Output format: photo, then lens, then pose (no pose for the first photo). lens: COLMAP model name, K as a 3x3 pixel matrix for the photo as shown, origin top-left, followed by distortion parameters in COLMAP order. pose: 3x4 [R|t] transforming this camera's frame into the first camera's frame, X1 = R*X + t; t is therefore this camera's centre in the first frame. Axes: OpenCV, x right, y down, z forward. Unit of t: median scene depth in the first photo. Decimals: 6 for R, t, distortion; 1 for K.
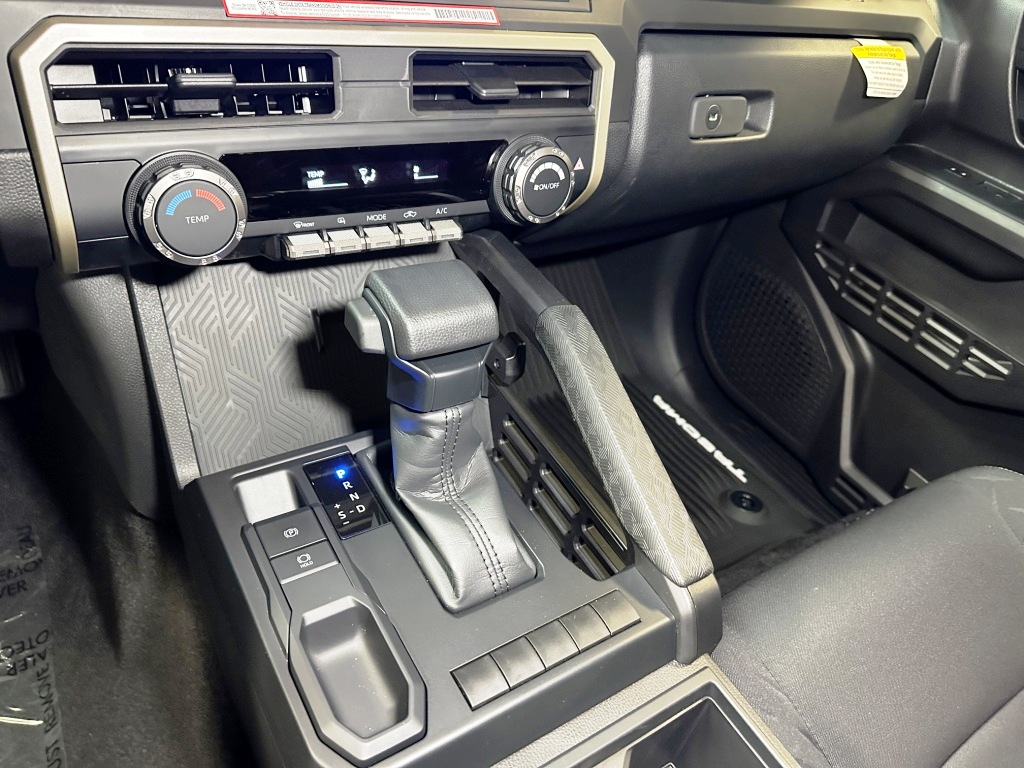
lens RADIAL K [[723.8, 0, 544.2], [0, 723.8, 371.8], [0, 0, 1]] dist [0.007249, -0.005312]
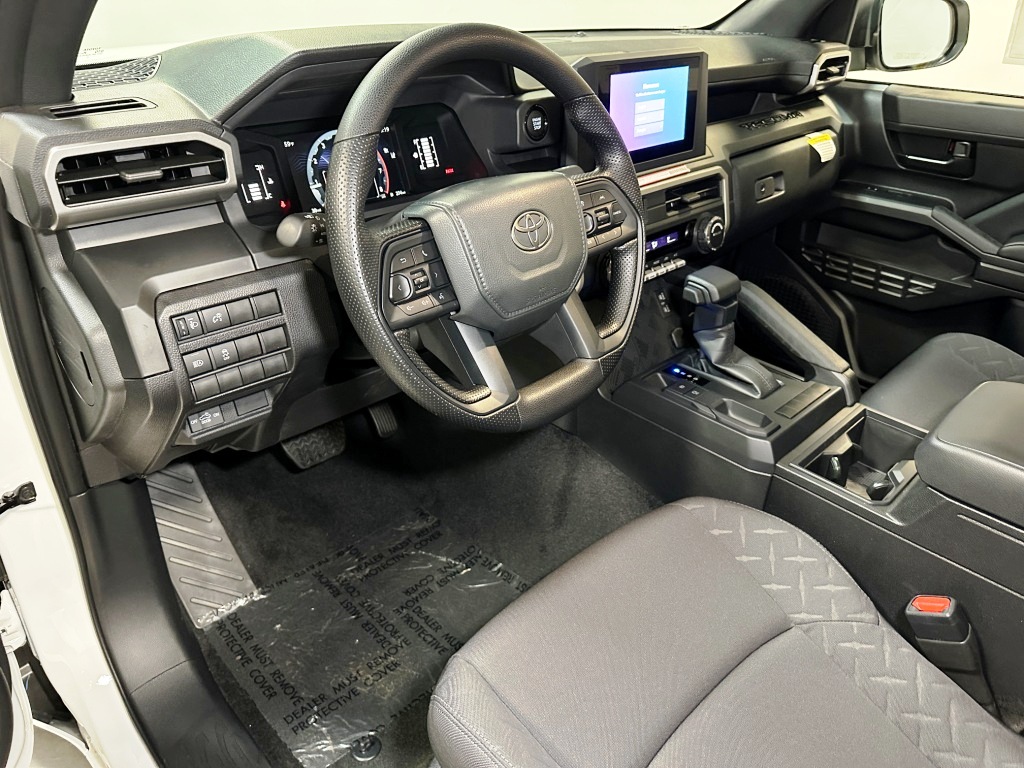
lens RADIAL K [[731.4, 0, 512.0], [0, 731.4, 384.0], [0, 0, 1]] dist [0.000092, -0.003529]
pose [[0.967791, -0.241201, 0.072131, -0.876461], [0.248357, 0.961618, -0.116663, 0.289595], [-0.041224, 0.130819, 0.990549, -1.124482]]
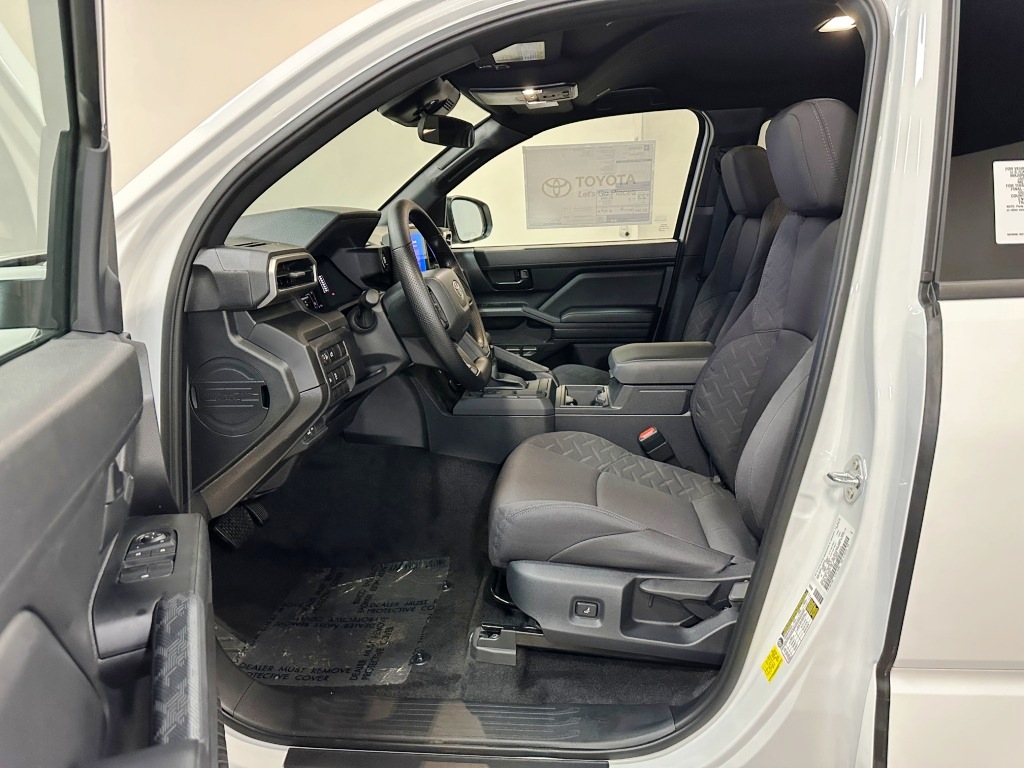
lens RADIAL K [[731.4, 0, 512.0], [0, 731.4, 384.0], [0, 0, 1]] dist [0.000092, -0.003529]
pose [[0.599520, -0.381647, 0.703506, -2.624908], [0.606349, 0.790316, -0.087983, 0.517782], [-0.522414, 0.479318, 0.705222, -1.687865]]
